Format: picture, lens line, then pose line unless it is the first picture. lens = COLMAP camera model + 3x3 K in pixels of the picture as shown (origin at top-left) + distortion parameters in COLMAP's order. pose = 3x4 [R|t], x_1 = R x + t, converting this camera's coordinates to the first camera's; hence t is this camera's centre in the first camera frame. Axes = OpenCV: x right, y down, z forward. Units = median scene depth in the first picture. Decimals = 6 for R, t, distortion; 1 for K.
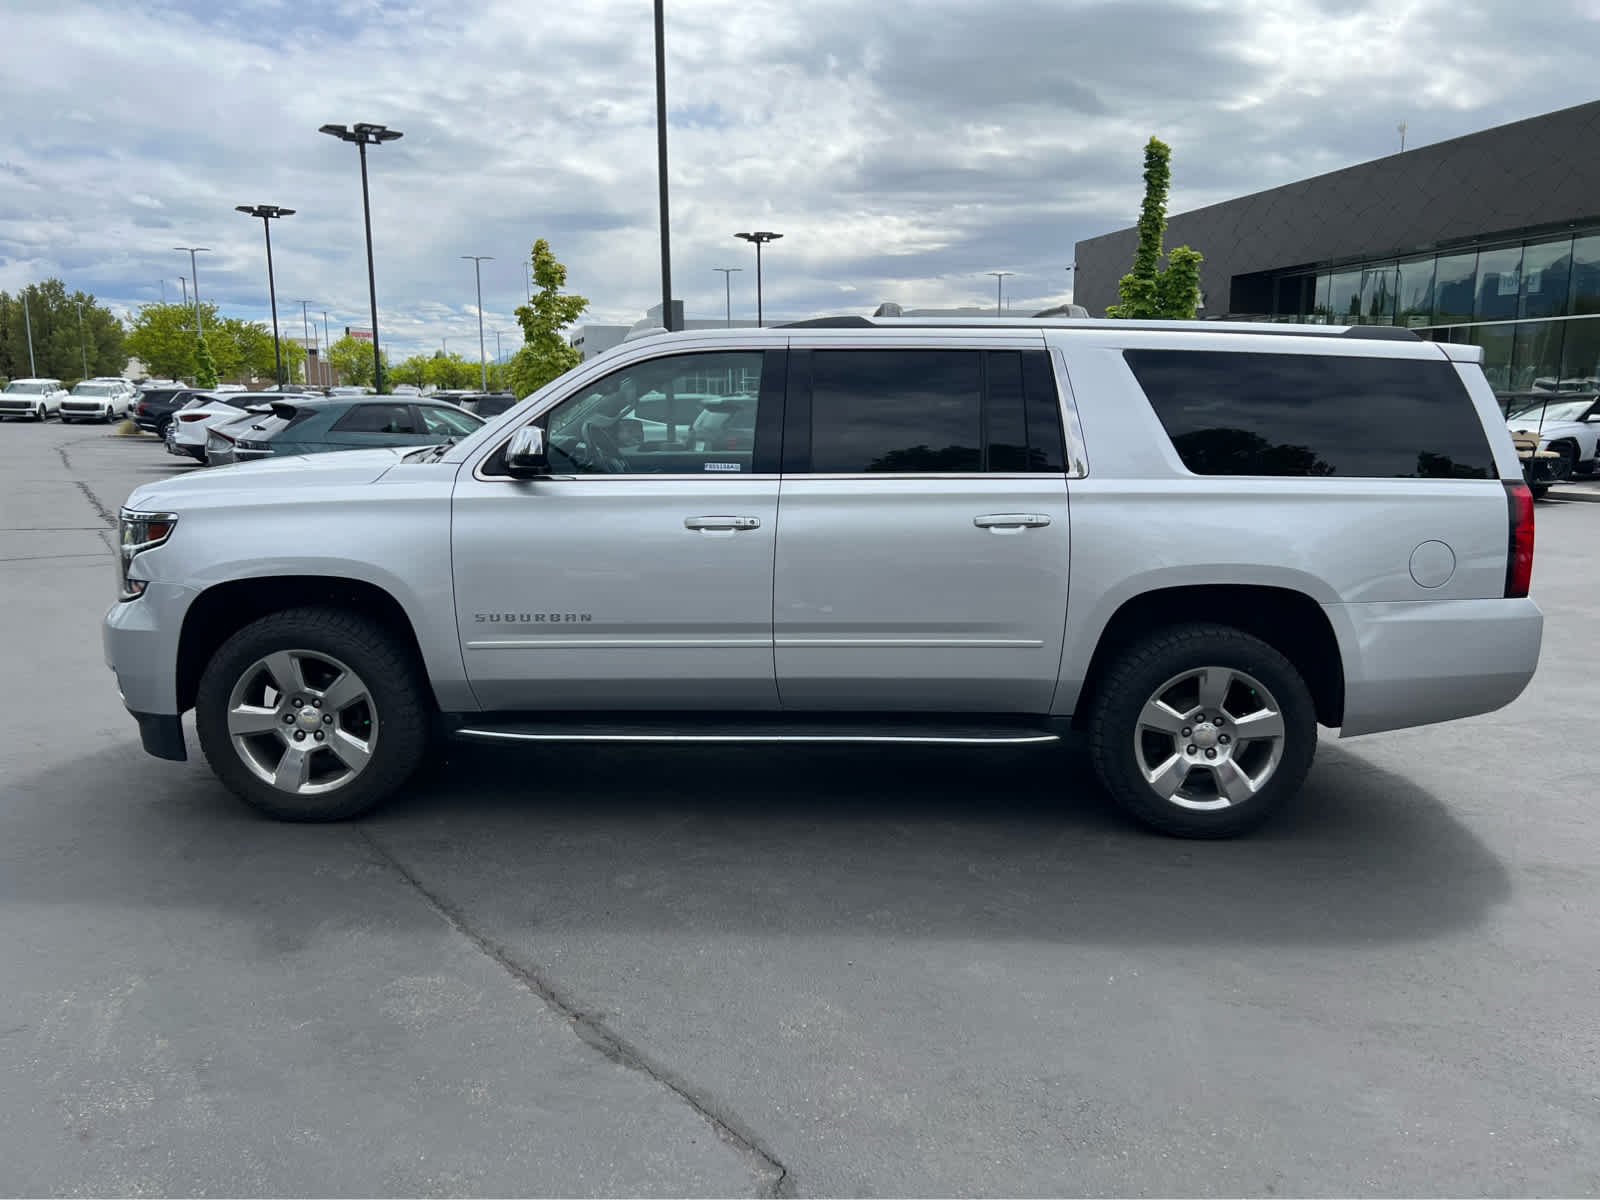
lens RADIAL K [[1201.1, 0, 800.0], [0, 1201.1, 600.0], [0, 0, 1]] dist [0.004074, 0.000882]
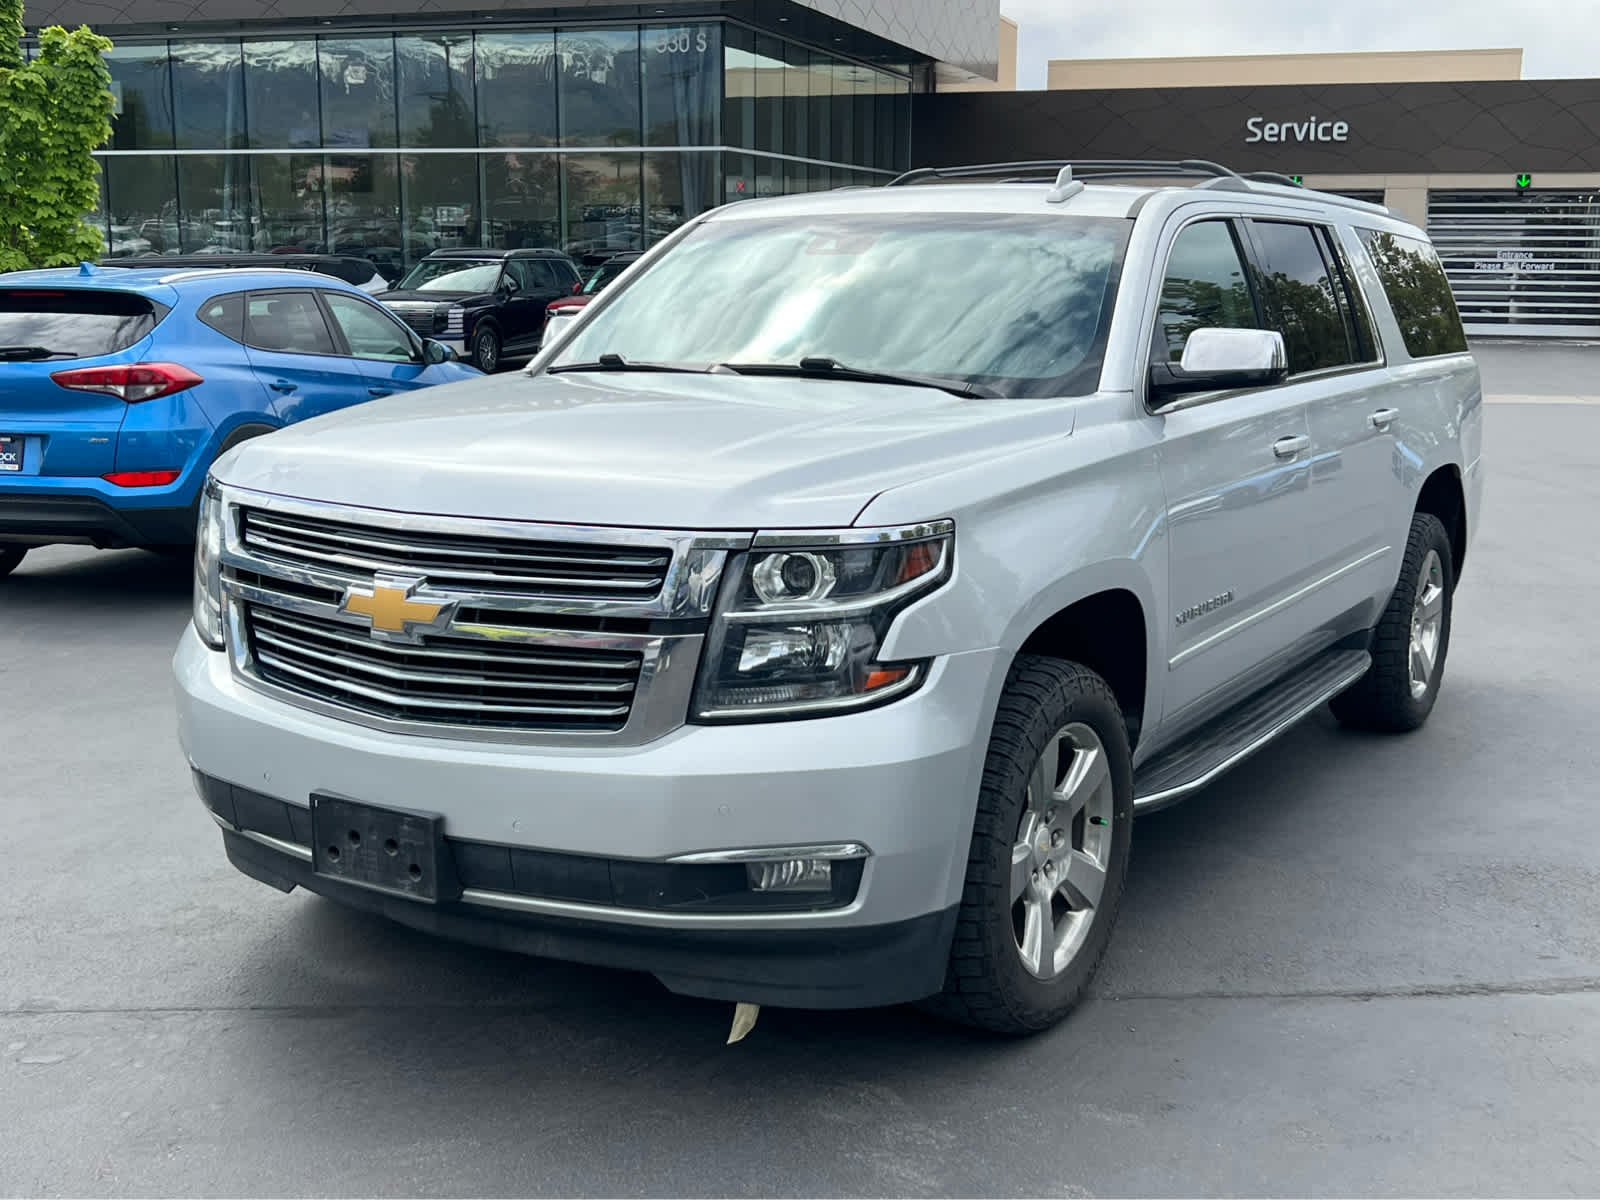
lens RADIAL K [[1788.6, 0, 800.0], [0, 1788.6, 600.0], [0, 0, 1]] dist [0.115202, -0.271999]
pose [[0.537007, -0.155550, 0.829113, -1.183782], [0.137006, 0.985885, 0.096225, -0.119333], [-0.832378, 0.061920, 0.550739, 0.615183]]
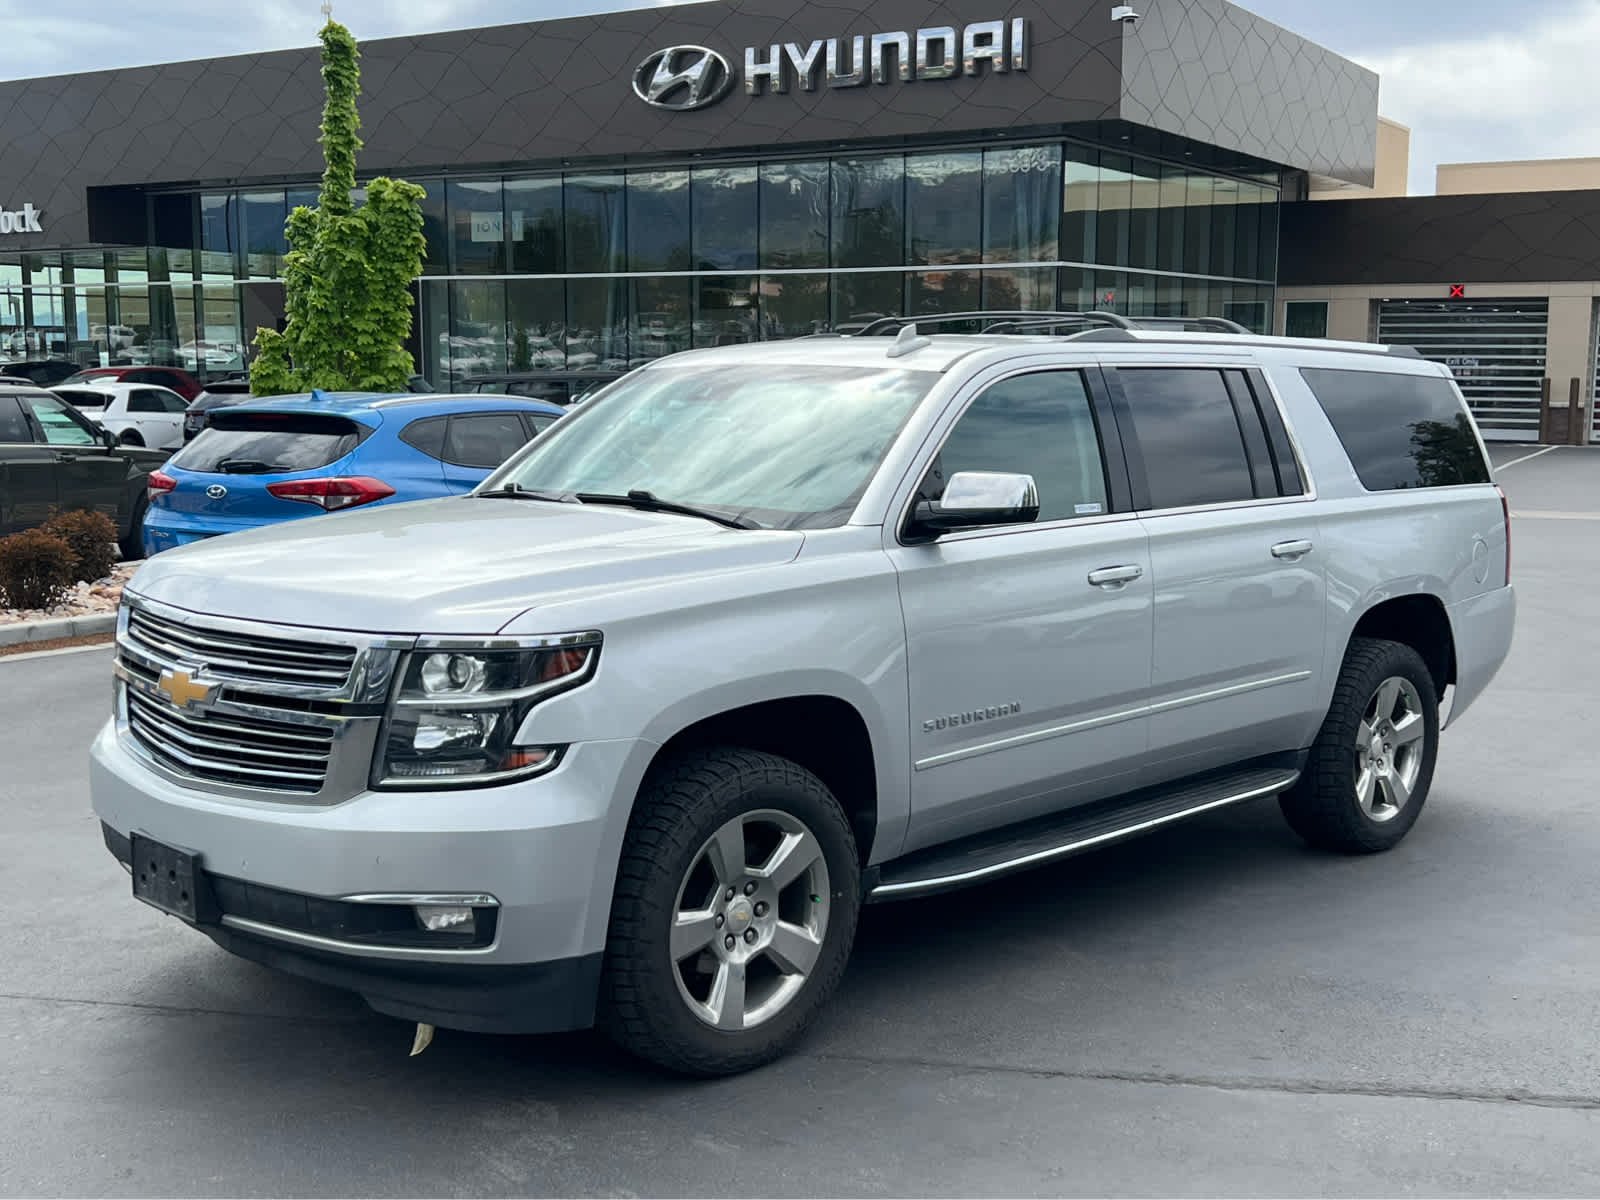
lens RADIAL K [[1788.6, 0, 800.0], [0, 1788.6, 600.0], [0, 0, 1]] dist [0.115202, -0.271999]
pose [[0.712672, -0.090797, 0.695596, -1.078117], [0.115570, 0.993236, 0.011242, -0.084910], [-0.691912, 0.072378, 0.718345, 0.239453]]
